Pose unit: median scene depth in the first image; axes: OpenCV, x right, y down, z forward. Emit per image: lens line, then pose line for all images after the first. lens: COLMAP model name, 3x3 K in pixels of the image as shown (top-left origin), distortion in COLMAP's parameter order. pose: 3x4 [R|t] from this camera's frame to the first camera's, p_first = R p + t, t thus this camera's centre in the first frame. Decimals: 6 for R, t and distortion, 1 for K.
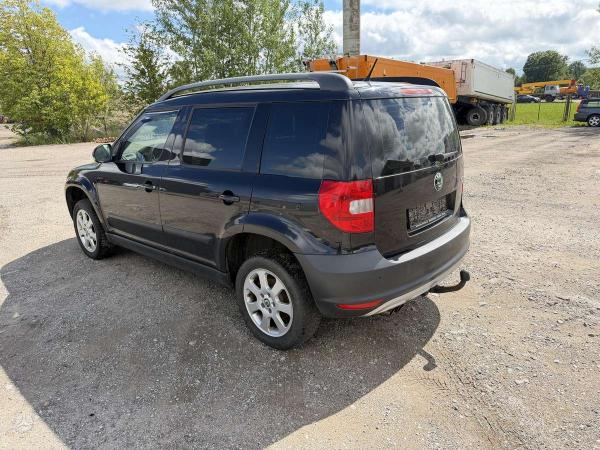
lens RADIAL K [[476.8, 0, 300.0], [0, 476.8, 225.0], [0, 0, 1]] dist [-0.003958, -0.004452]
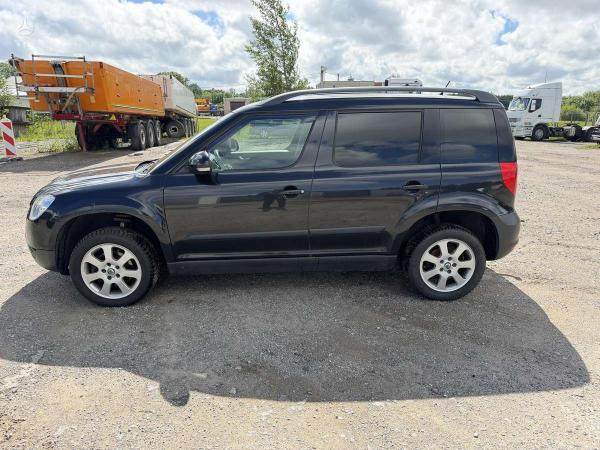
lens RADIAL K [[476.8, 0, 300.0], [0, 476.8, 225.0], [0, 0, 1]] dist [-0.003958, -0.004452]
pose [[0.645795, -0.142583, 0.750079, -0.175904], [0.165275, 0.985221, 0.044984, -0.009552], [-0.745408, 0.094919, 0.659816, 0.059848]]
